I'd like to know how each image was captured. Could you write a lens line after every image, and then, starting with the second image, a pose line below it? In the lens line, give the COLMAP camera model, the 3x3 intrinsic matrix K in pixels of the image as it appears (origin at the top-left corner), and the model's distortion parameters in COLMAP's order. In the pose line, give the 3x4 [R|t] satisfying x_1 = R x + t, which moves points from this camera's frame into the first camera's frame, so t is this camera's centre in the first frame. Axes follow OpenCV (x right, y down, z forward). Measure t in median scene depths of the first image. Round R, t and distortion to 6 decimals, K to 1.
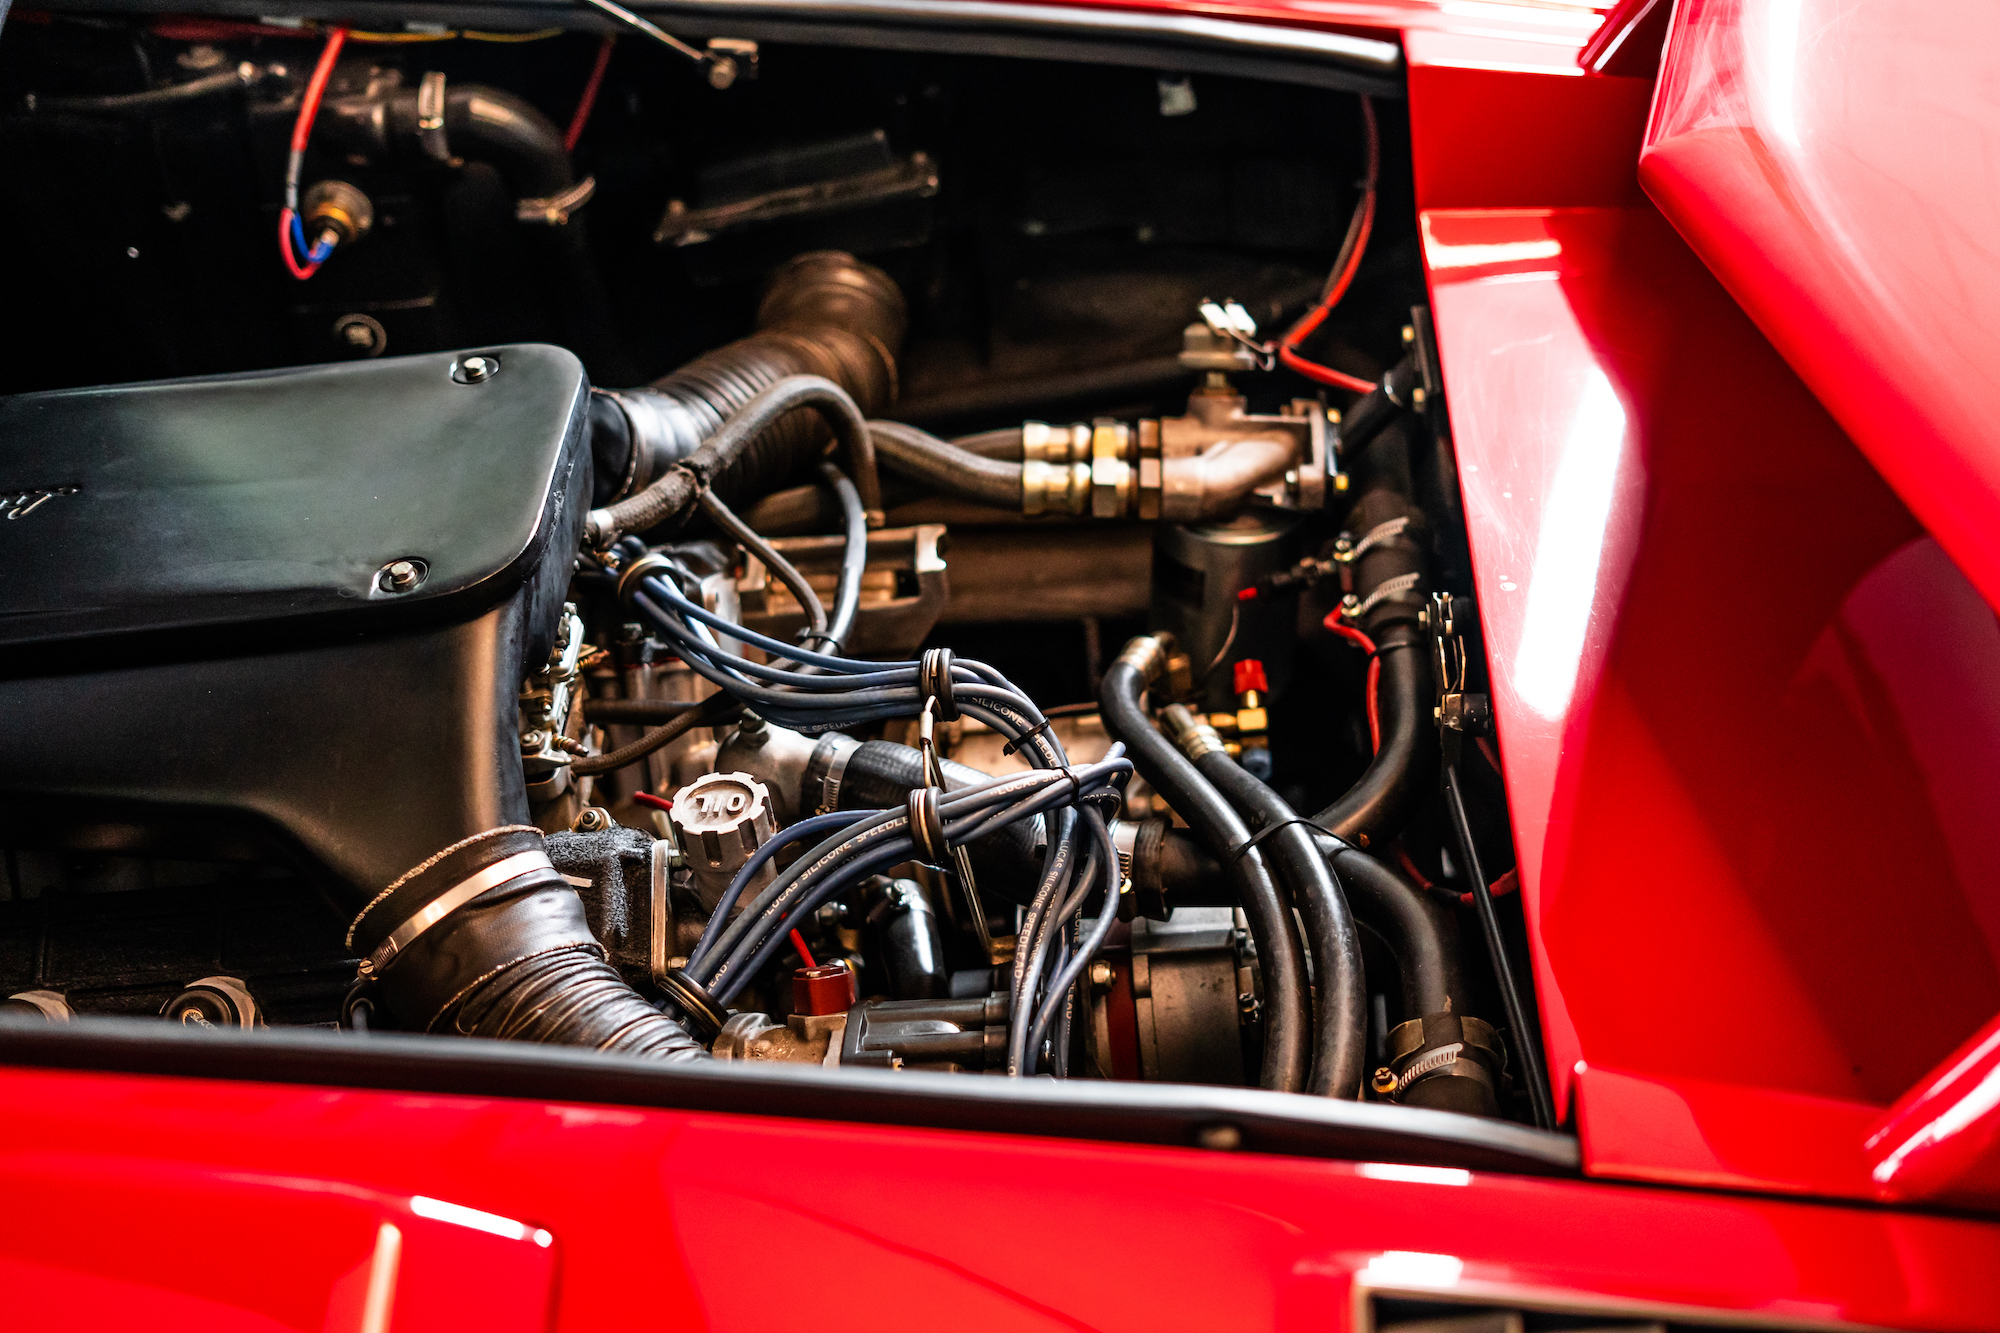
lens RADIAL K [[2877.1, 0, 1000.0], [0, 2877.1, 666.5], [0, 0, 1]] dist [-0.039000, -0.064937]
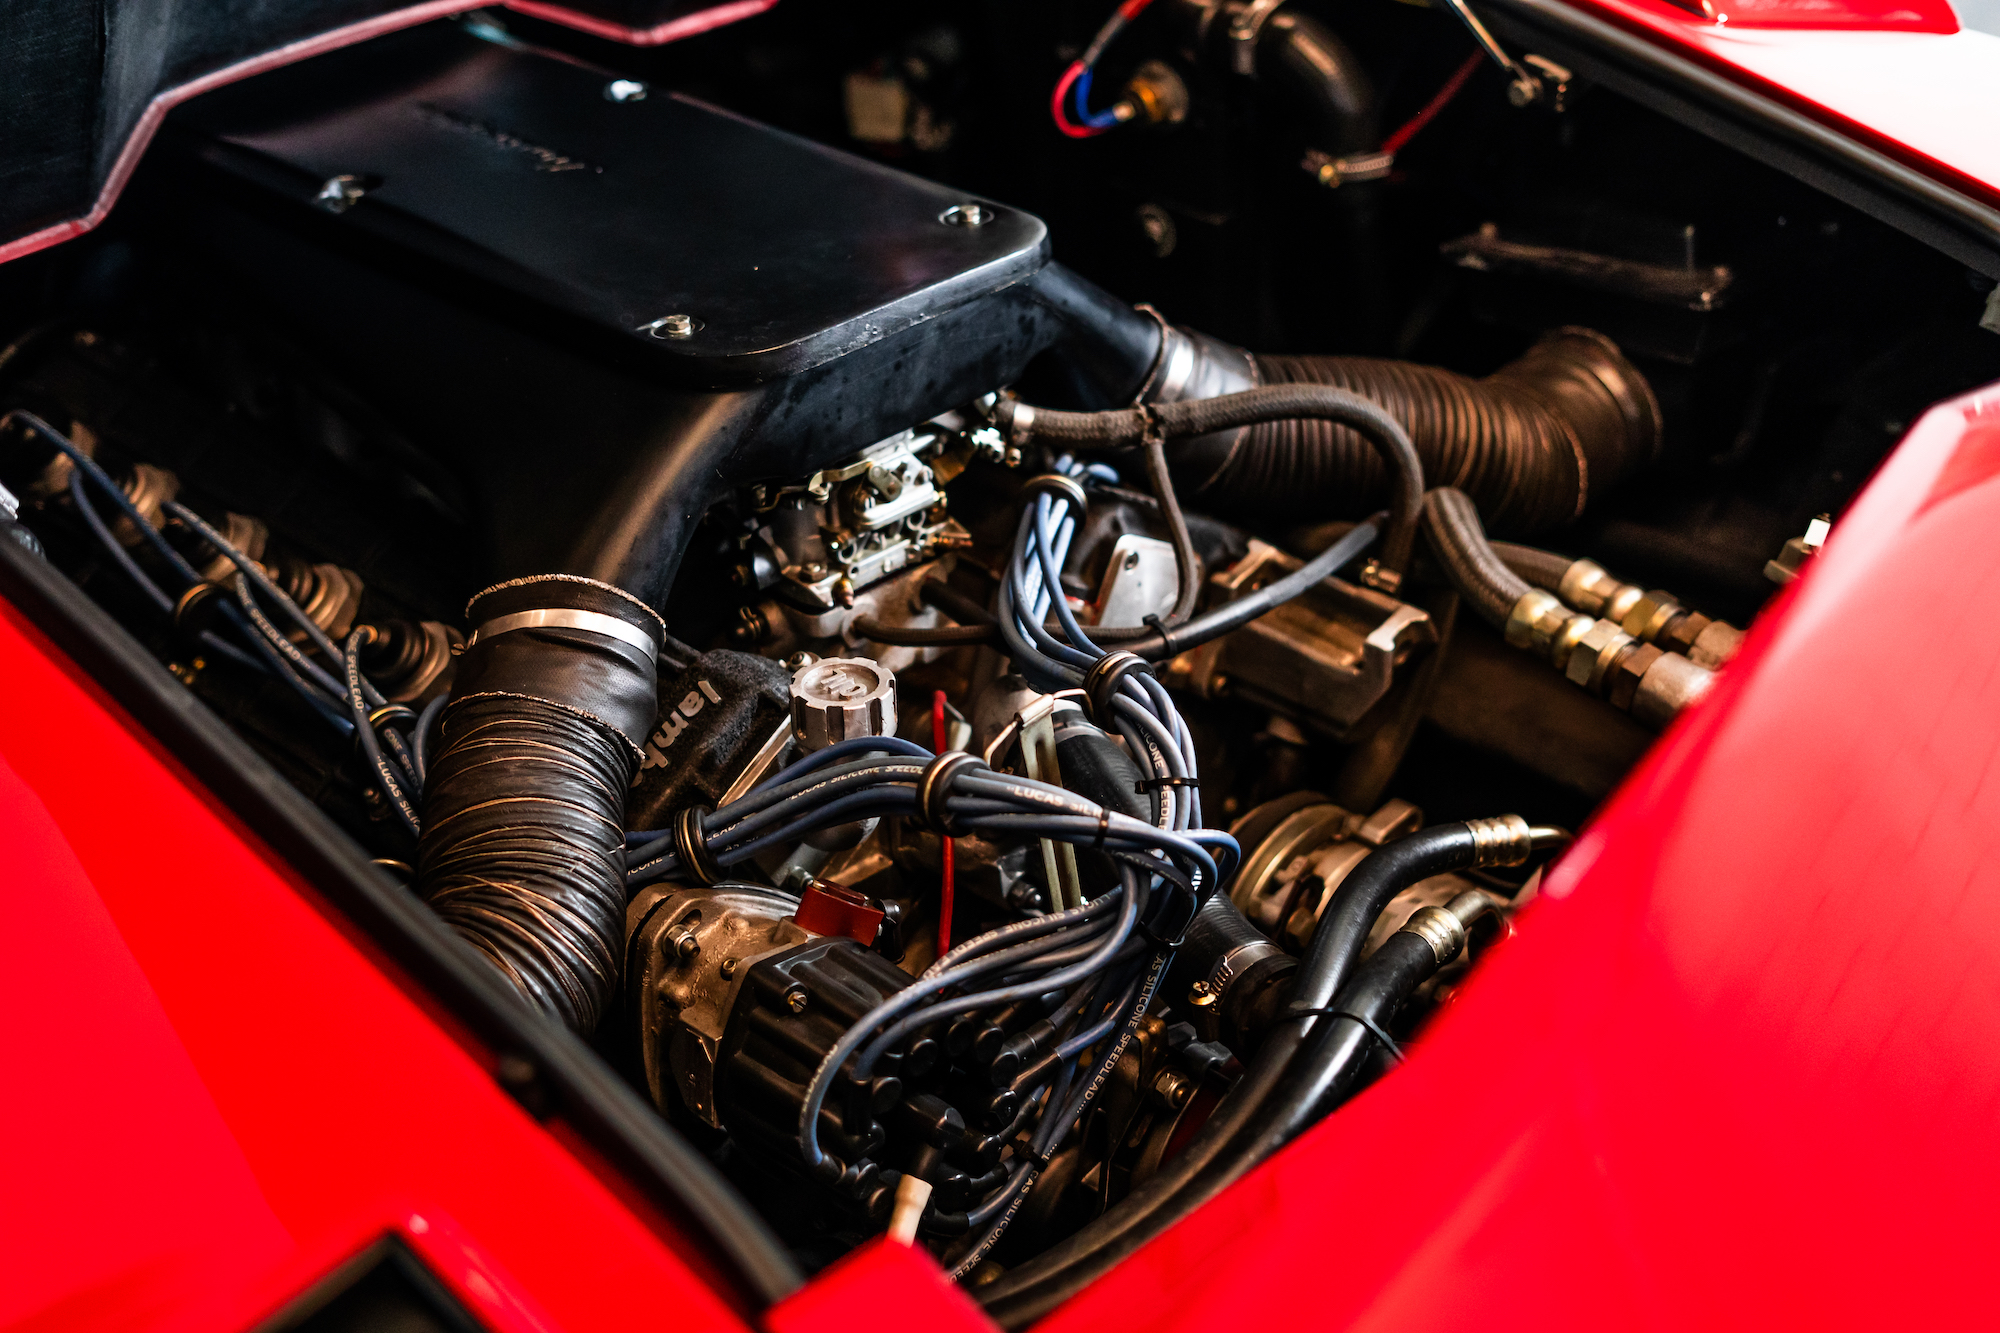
lens RADIAL K [[2882.9, 0, 1000.0], [0, 2882.9, 666.5], [0, 0, 1]] dist [0.009196, 0.001369]
pose [[0.734151, 0.436502, -0.520085, 0.350785], [-0.458829, 0.883552, 0.093874, -0.057229], [0.500499, 0.169712, 0.848940, 0.178251]]
